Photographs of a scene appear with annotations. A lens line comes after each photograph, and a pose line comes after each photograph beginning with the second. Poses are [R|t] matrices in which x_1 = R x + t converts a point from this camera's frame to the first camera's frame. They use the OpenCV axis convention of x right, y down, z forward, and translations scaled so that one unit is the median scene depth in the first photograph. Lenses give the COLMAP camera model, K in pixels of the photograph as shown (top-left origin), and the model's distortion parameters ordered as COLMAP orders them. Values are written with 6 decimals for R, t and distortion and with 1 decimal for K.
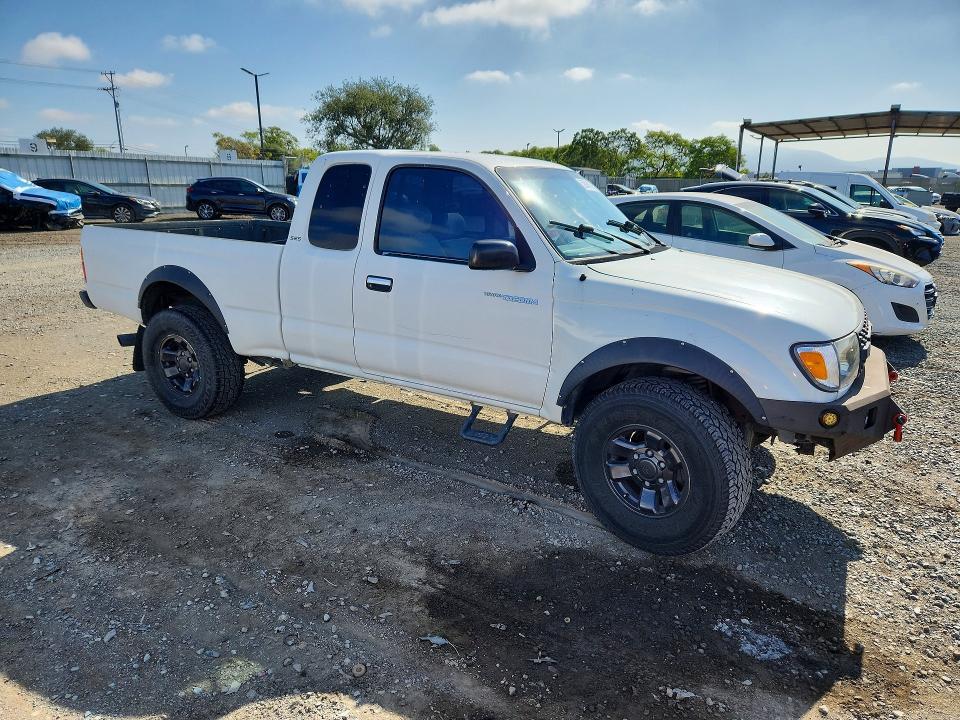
lens RADIAL K [[661.0, 0, 480.0], [0, 661.0, 360.0], [0, 0, 1]] dist [0.043993, -0.038421]
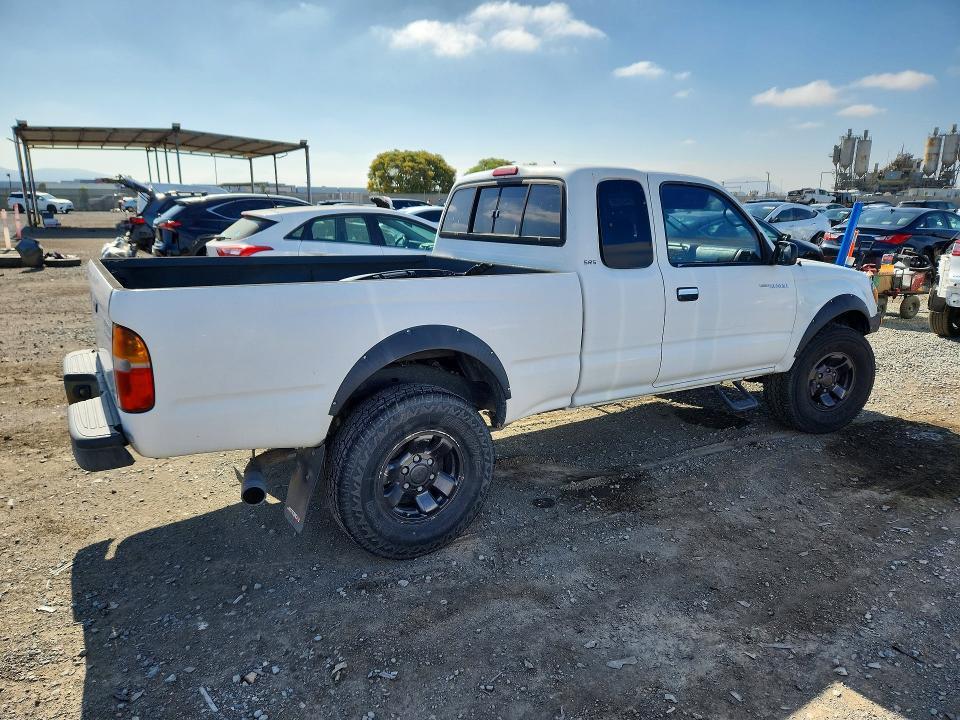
lens RADIAL K [[661.0, 0, 480.0], [0, 661.0, 360.0], [0, 0, 1]] dist [0.043993, -0.038421]
pose [[0.450945, -0.212874, 0.866795, -1.112215], [0.227243, 0.966522, 0.119144, -0.193593], [-0.863139, 0.143246, 0.484222, 0.717008]]
